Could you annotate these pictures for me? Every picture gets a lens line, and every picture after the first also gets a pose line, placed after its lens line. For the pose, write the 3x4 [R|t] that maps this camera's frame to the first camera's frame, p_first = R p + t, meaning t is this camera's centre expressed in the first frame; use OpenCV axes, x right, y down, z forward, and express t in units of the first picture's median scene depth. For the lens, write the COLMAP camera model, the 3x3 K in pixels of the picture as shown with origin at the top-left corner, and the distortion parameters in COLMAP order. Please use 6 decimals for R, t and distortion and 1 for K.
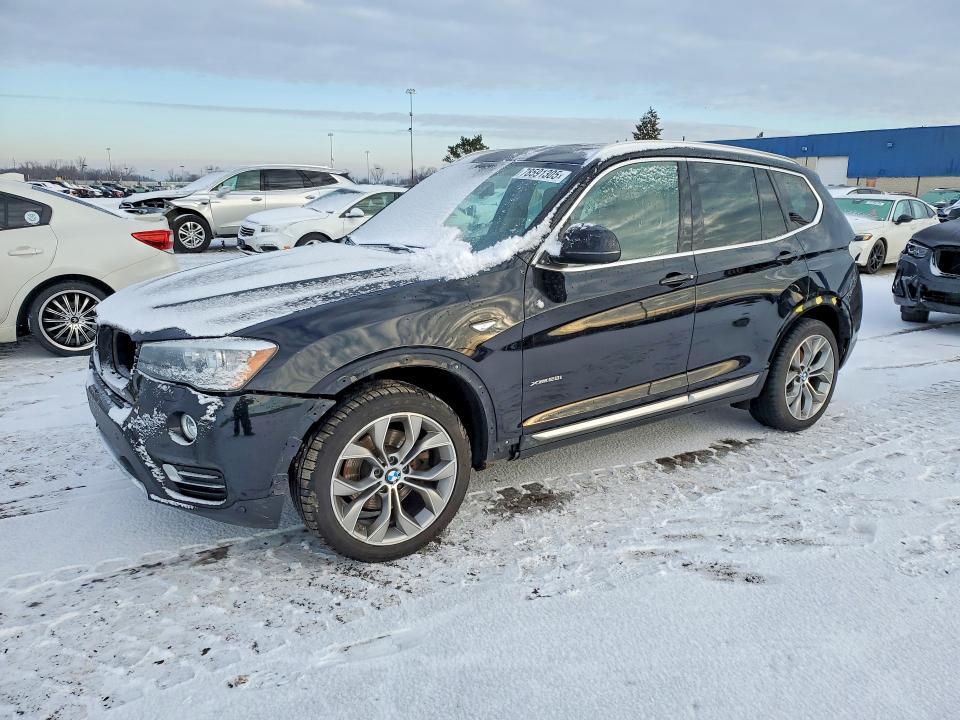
lens RADIAL K [[747.9, 0, 494.0], [0, 747.9, 361.3], [0, 0, 1]] dist [0.006628, -0.000480]
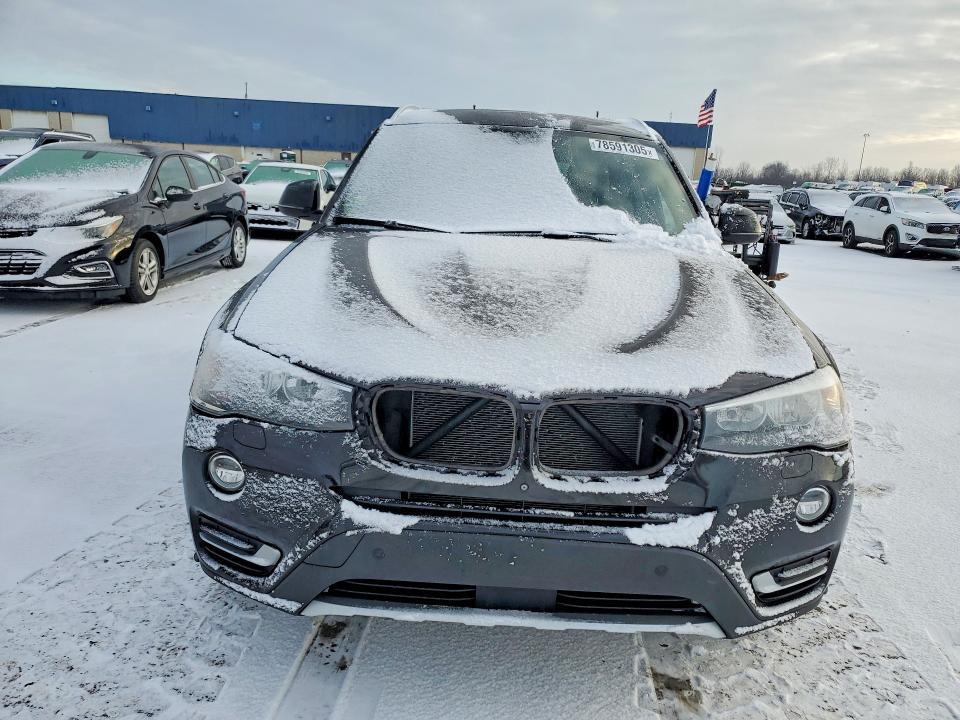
lens RADIAL K [[747.9, 0, 494.0], [0, 747.9, 361.3], [0, 0, 1]] dist [0.006628, -0.000480]
pose [[0.603842, -0.163912, 0.780069, -0.618221], [0.126259, 0.985943, 0.109435, -0.089172], [-0.787041, 0.032409, 0.616048, 0.439877]]
